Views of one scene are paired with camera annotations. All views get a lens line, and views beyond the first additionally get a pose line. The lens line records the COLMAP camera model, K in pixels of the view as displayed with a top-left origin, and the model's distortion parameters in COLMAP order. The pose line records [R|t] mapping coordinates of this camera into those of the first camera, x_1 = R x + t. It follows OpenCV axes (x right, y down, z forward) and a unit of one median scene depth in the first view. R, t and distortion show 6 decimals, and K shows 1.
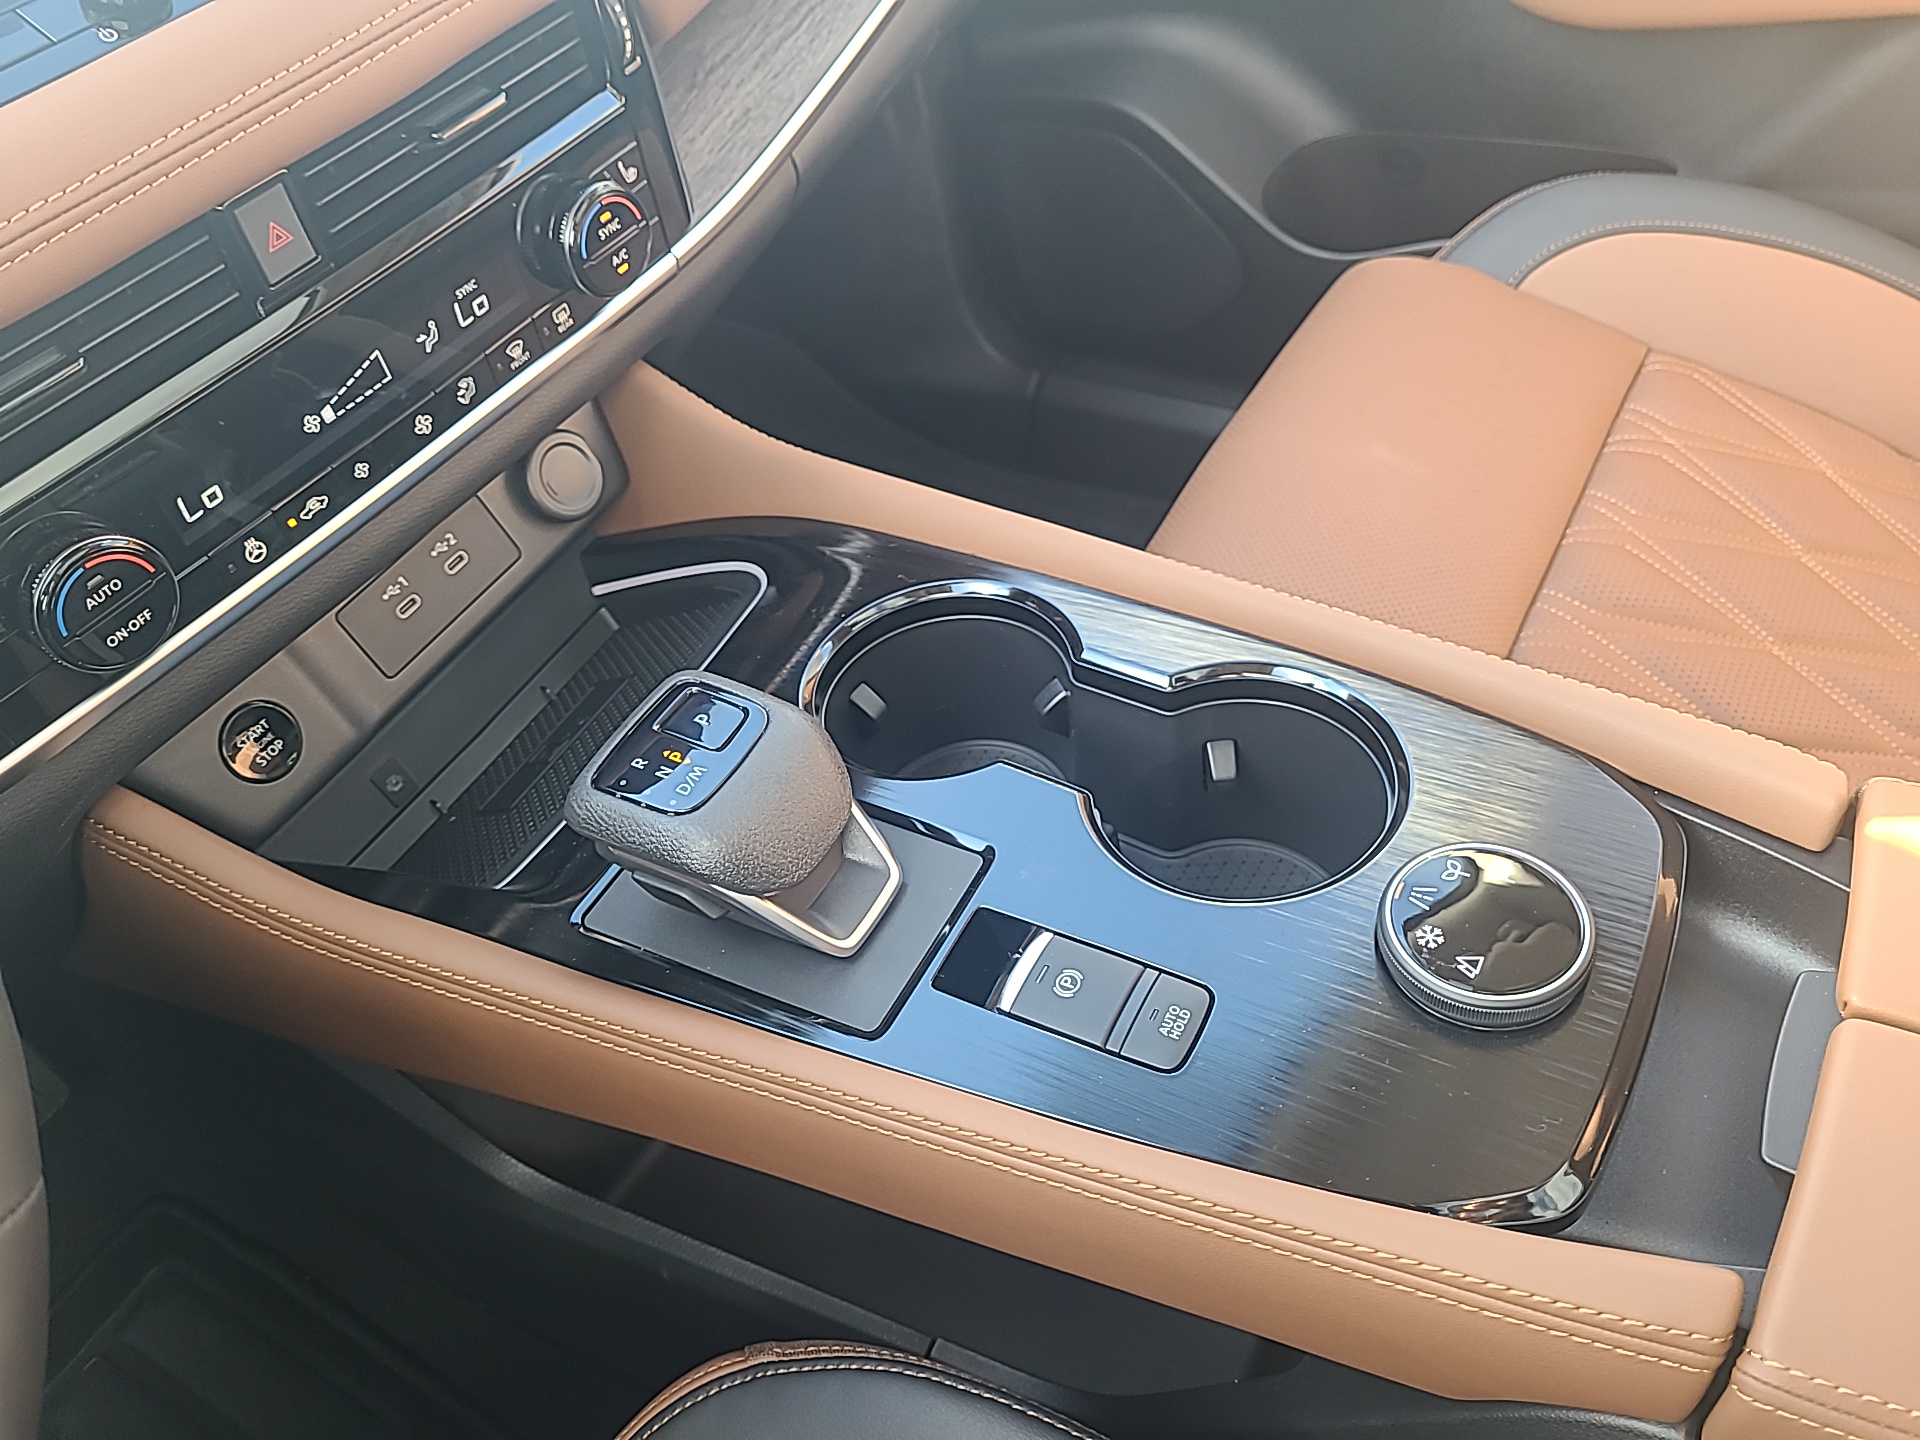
lens RADIAL K [[1481.6, 0, 960.0], [0, 1481.6, 720.0], [0, 0, 1]] dist [0.032377, -0.041711]
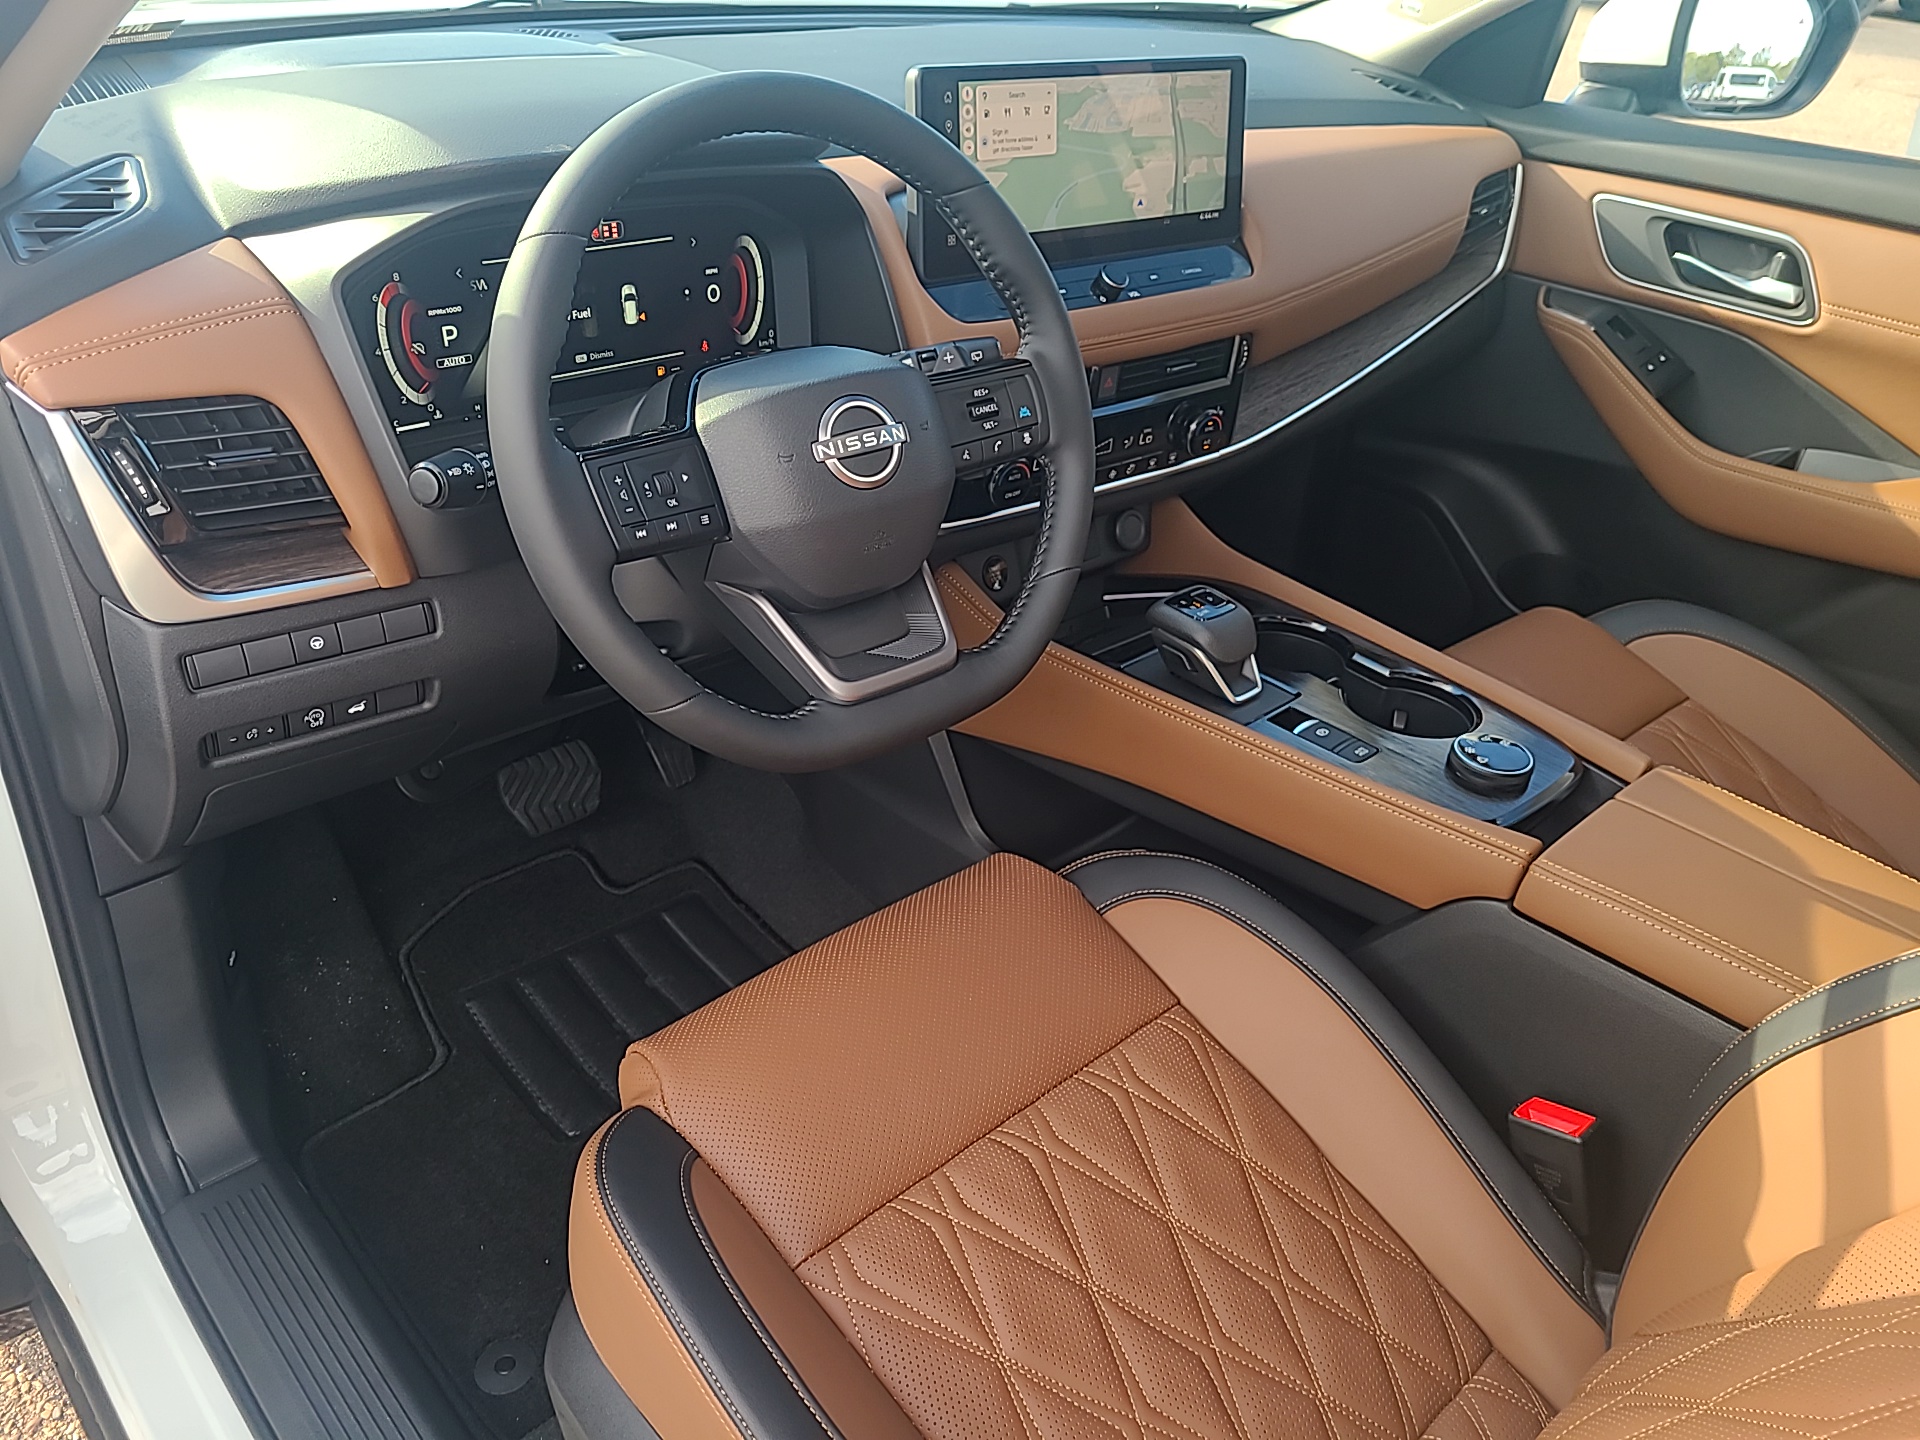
lens RADIAL K [[1421.3, 0, 920.4], [0, 1421.3, 729.4], [0, 0, 1]] dist [0.016342, -0.010633]
pose [[0.923173, 0.346551, -0.166295, -0.120051], [-0.374547, 0.908257, -0.186503, 0.675665], [0.086406, 0.234460, 0.968278, -1.072370]]
